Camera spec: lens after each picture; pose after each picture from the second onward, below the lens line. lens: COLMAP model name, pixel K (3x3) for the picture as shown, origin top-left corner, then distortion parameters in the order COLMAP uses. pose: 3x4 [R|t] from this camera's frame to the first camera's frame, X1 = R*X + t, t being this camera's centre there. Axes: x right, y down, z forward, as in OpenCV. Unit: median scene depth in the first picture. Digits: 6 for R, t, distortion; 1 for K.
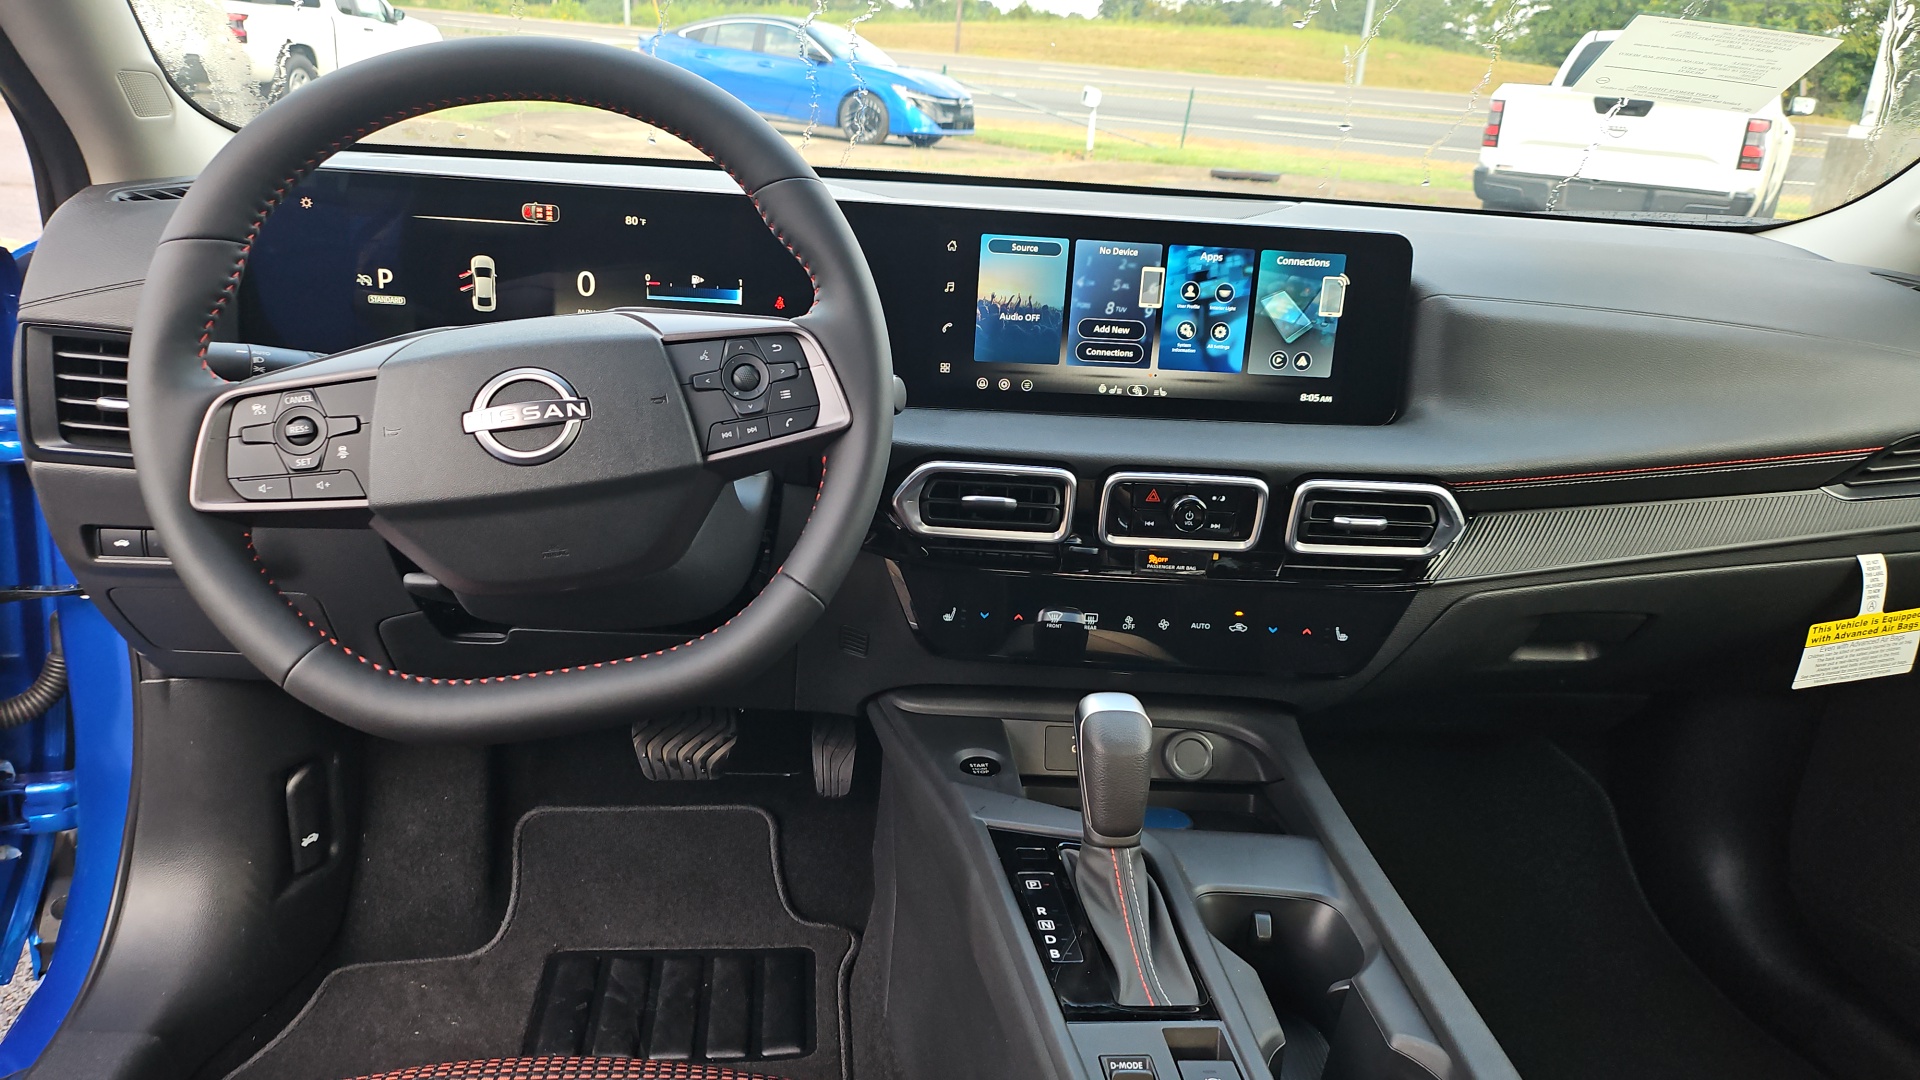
lens RADIAL K [[1280.9, 0, 965.1], [0, 1280.9, 546.2], [0, 0, 1]] dist [0.018456, -0.014893]
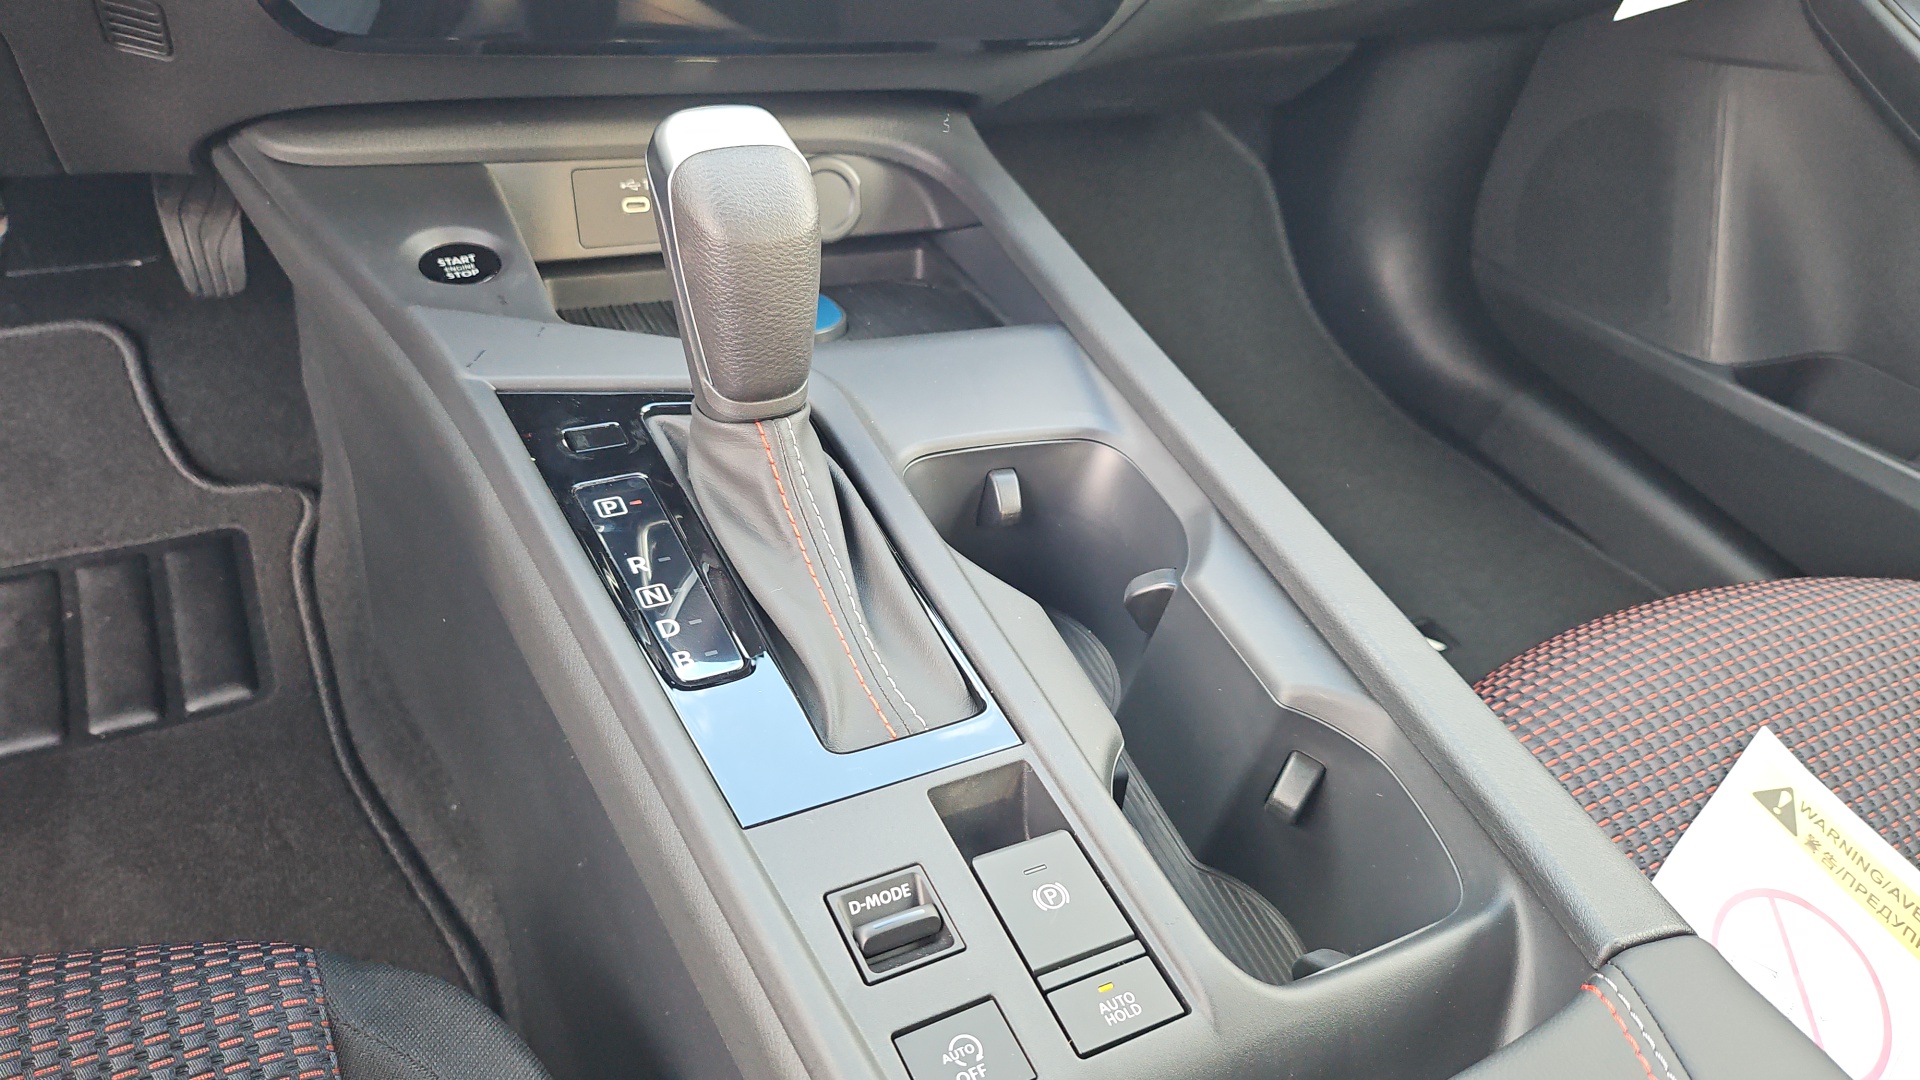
lens RADIAL K [[1280.9, 0, 922.6], [0, 1280.9, 518.8], [0, 0, 1]] dist [0.018456, -0.014893]
pose [[0.936338, -0.173302, 0.305349, 0.011153], [0.023743, 0.898955, 0.437397, 0.041075], [-0.350297, -0.402302, 0.845840, 0.461142]]
